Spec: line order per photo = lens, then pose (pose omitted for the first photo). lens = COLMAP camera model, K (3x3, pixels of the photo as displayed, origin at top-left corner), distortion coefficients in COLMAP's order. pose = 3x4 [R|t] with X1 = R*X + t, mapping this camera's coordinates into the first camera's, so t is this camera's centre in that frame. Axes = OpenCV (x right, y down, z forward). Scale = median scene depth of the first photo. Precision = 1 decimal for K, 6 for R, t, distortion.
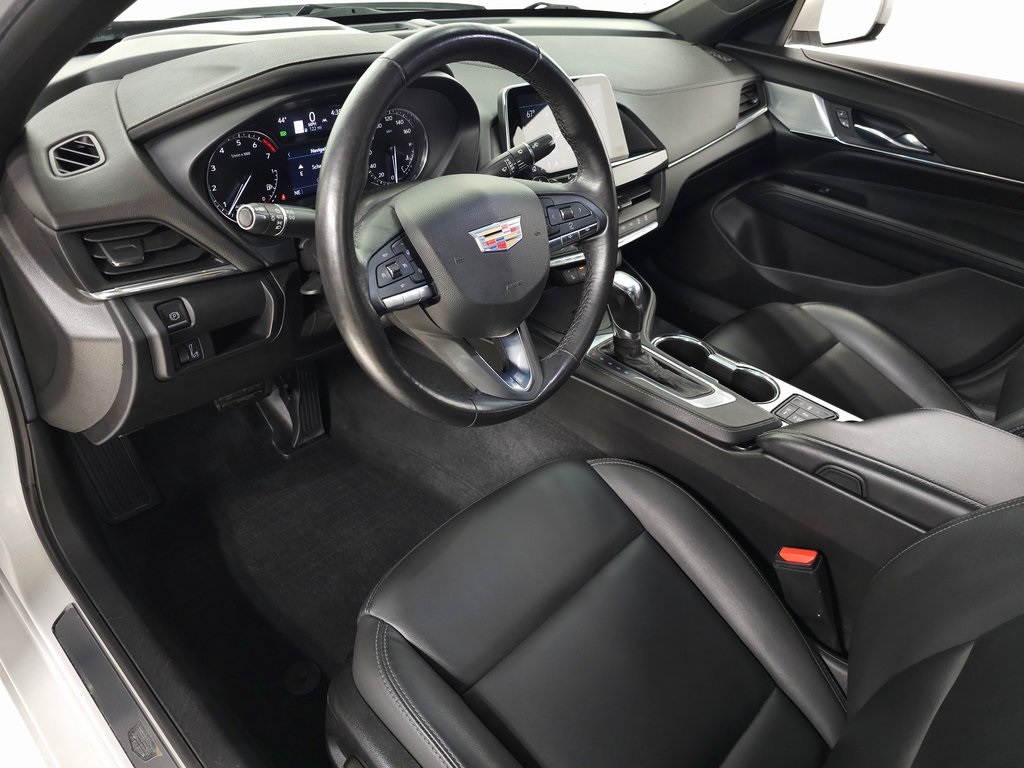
lens RADIAL K [[695.0, 0, 512.0], [0, 695.0, 384.0], [0, 0, 1]] dist [0.073787, -0.079485]
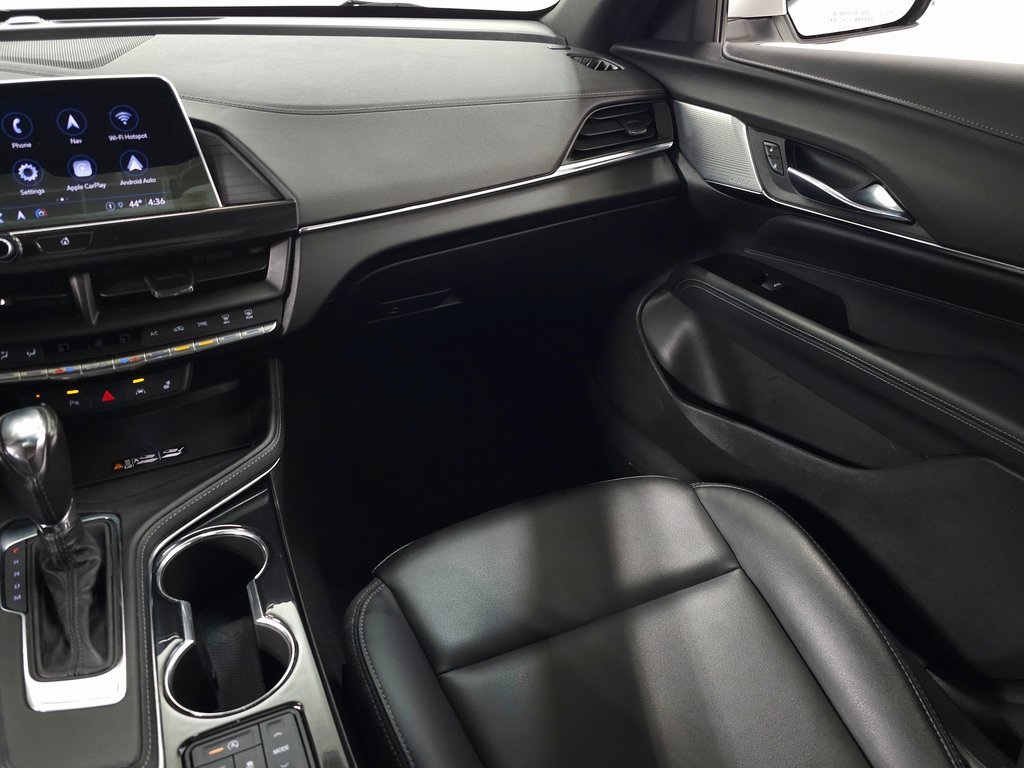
lens RADIAL K [[790.2, 0, 512.0], [0, 790.2, 384.0], [0, 0, 1]] dist [0.059682, -0.055375]
pose [[0.938453, 0.086291, -0.334455, 0.494913], [-0.125470, 0.987312, -0.097326, -0.115995], [0.321813, 0.133300, 0.937373, 0.374241]]
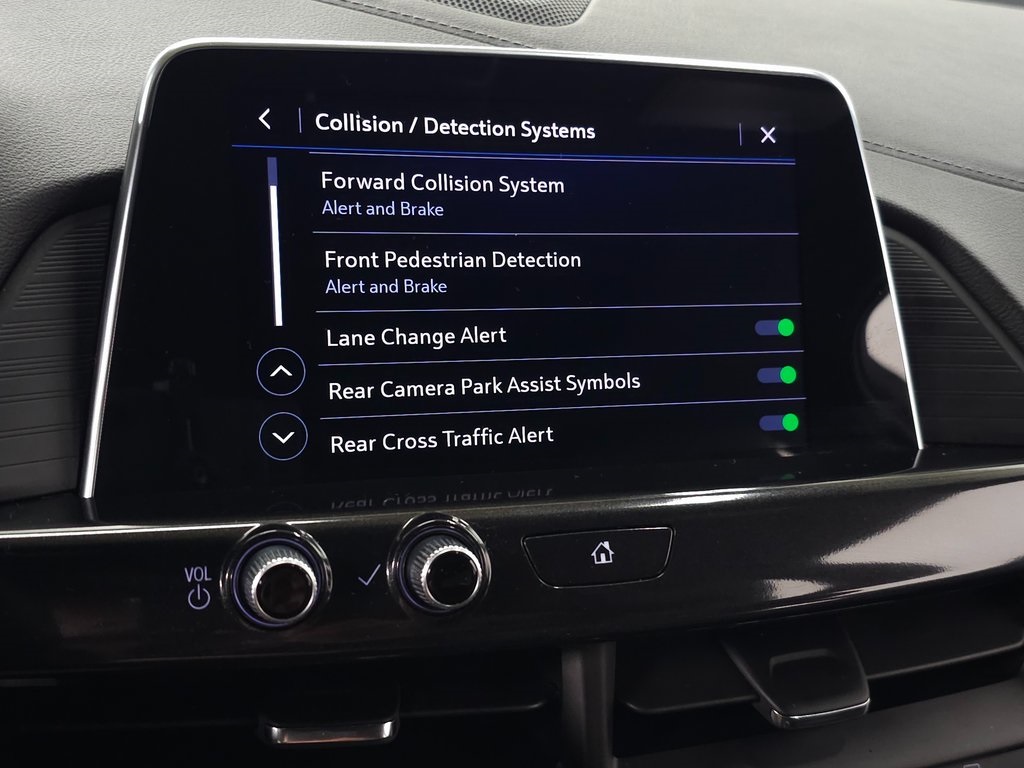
lens RADIAL K [[1269.3, 0, 512.0], [0, 1269.3, 384.0], [0, 0, 1]] dist [0.019532, -0.018049]
pose [[0.905200, 0.170590, -0.389245, 0.159274], [-0.262360, 0.944847, -0.196037, -0.189966], [0.334335, 0.279576, 0.900032, 0.491047]]
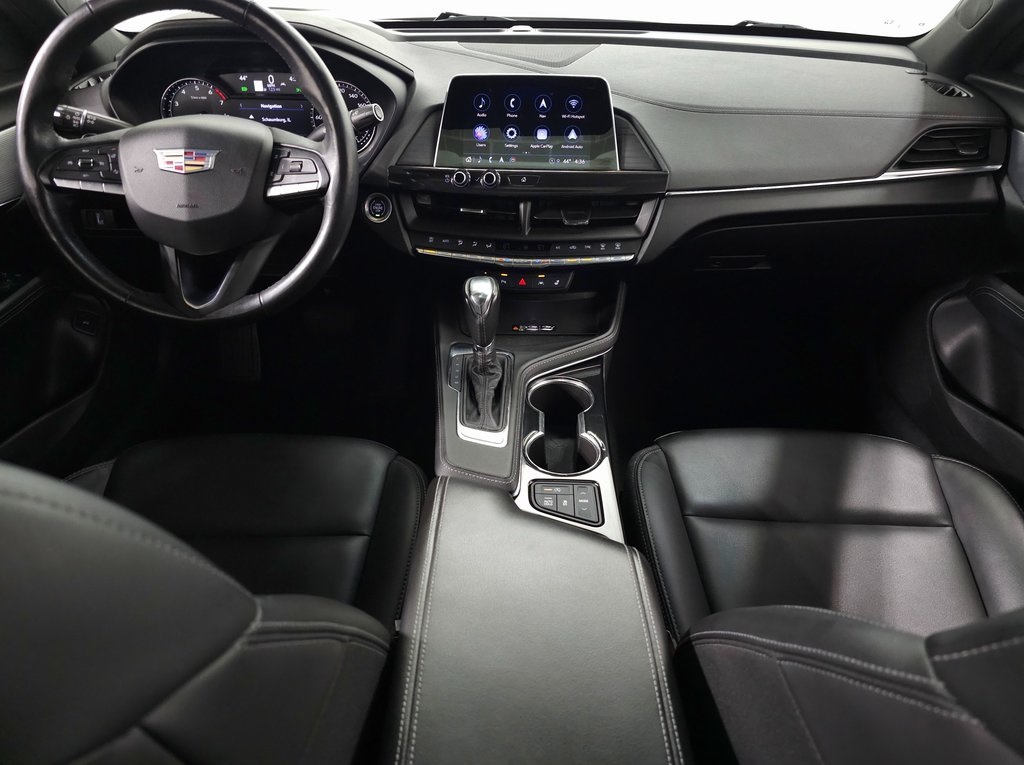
lens RADIAL K [[695.0, 0, 512.0], [0, 695.0, 382.5], [0, 0, 1]] dist [0.073787, -0.079485]
pose [[0.689807, 0.318979, -0.649938, 0.564728], [-0.374003, 0.925652, 0.057349, -0.068692], [0.619910, 0.203519, 0.757821, 0.253636]]
